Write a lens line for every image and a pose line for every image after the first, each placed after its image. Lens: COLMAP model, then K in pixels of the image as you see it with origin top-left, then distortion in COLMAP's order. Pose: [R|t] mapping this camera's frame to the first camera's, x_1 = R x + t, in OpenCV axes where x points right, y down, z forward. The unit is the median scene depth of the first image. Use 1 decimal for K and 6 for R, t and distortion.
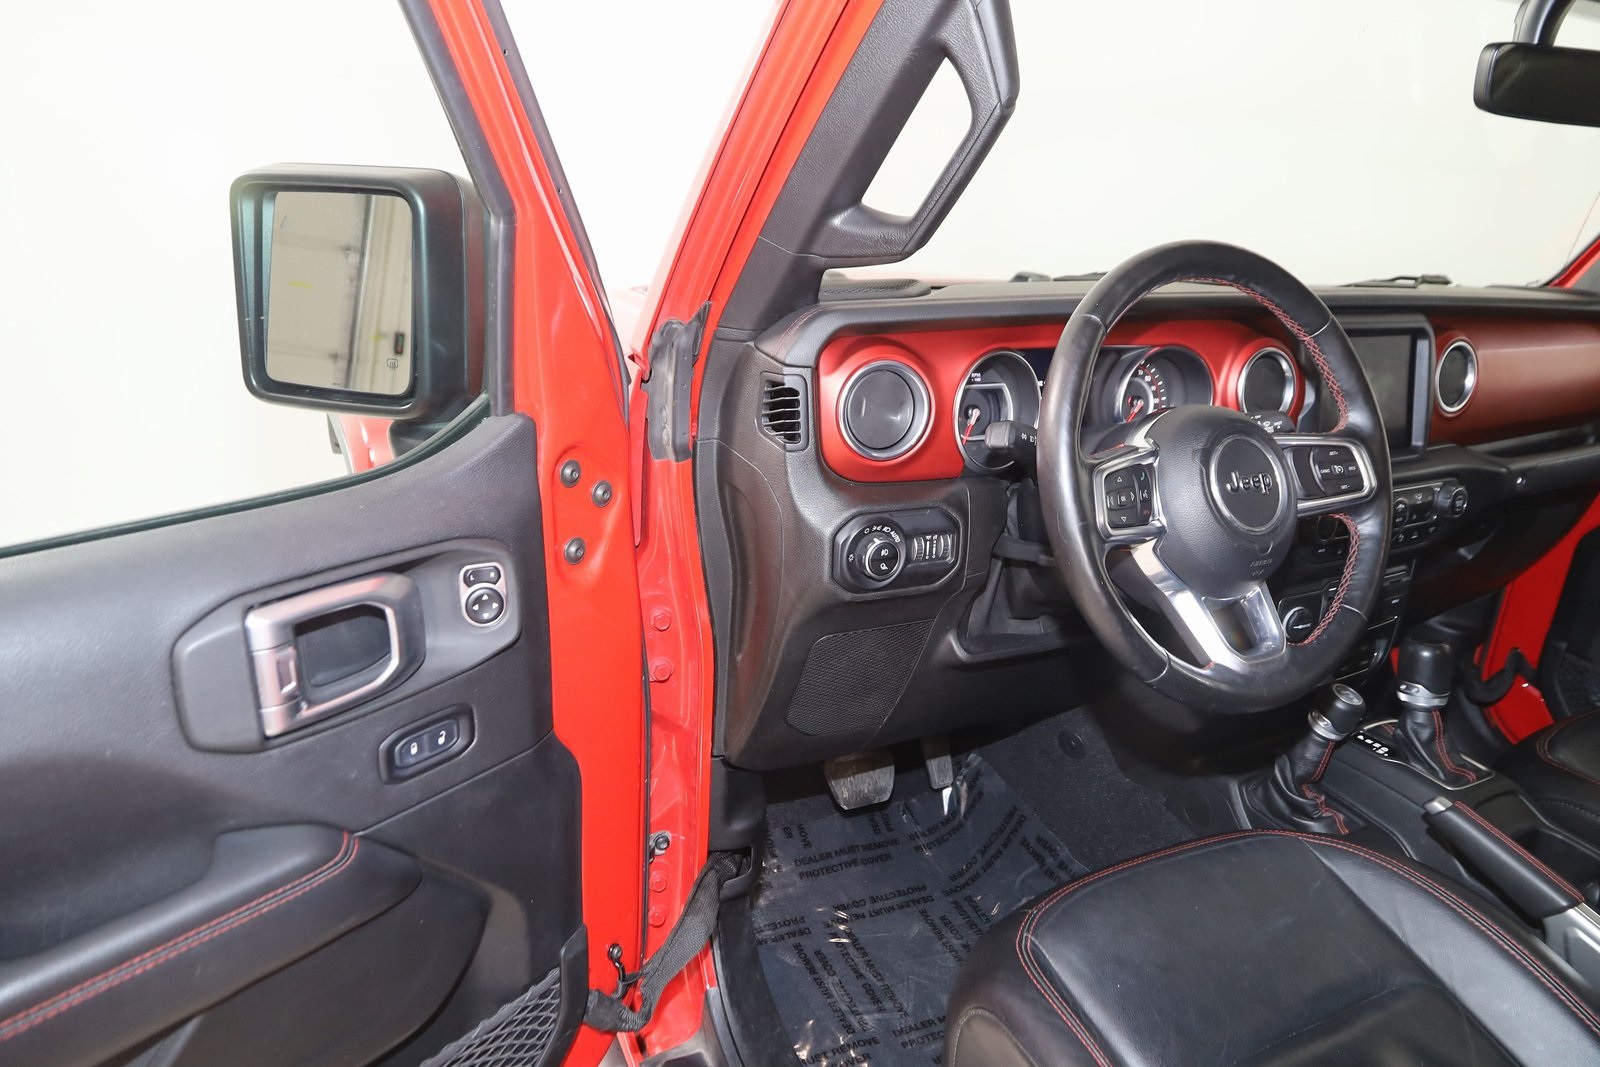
lens RADIAL K [[1126.6, 0, 805.5], [0, 1126.6, 504.4], [0, 0, 1]] dist [-0.120324, 0.093537]
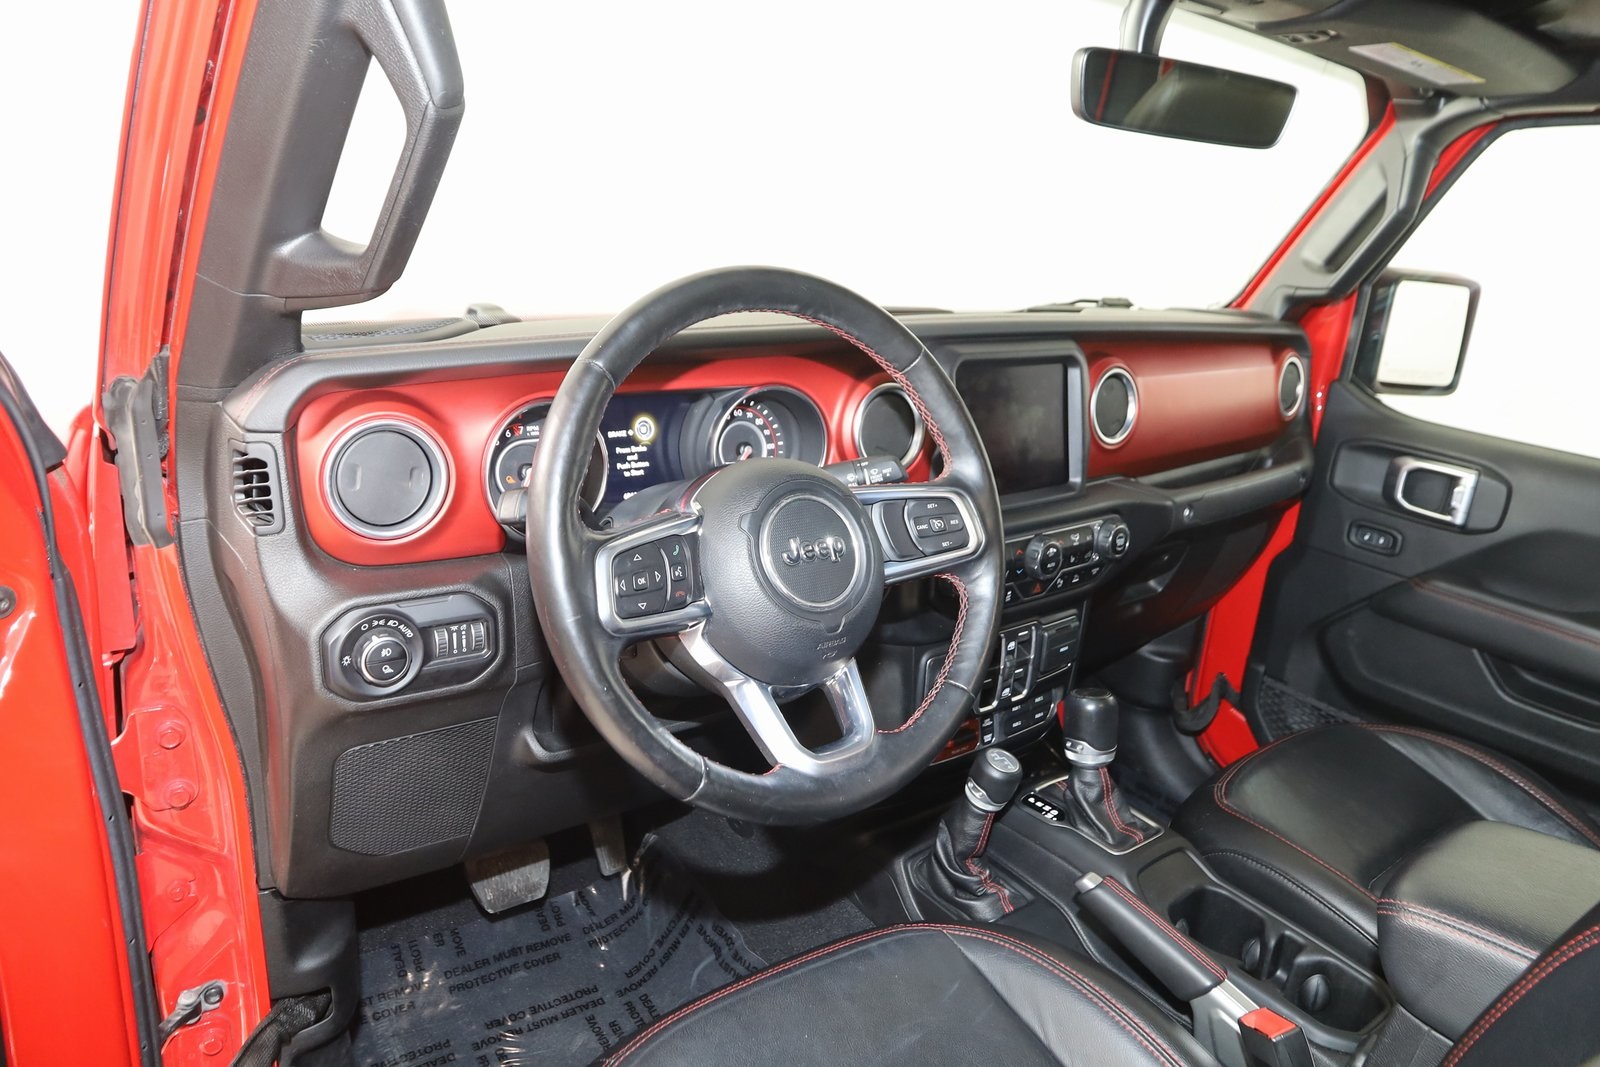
lens RADIAL K [[1126.6, 0, 805.5], [0, 1126.6, 504.4], [0, 0, 1]] dist [-0.120324, 0.093537]
pose [[0.984123, -0.040358, 0.172837, 0.181024], [0.044551, 0.998798, -0.020446, -0.026962], [-0.171804, 0.027822, 0.984738, 0.112025]]
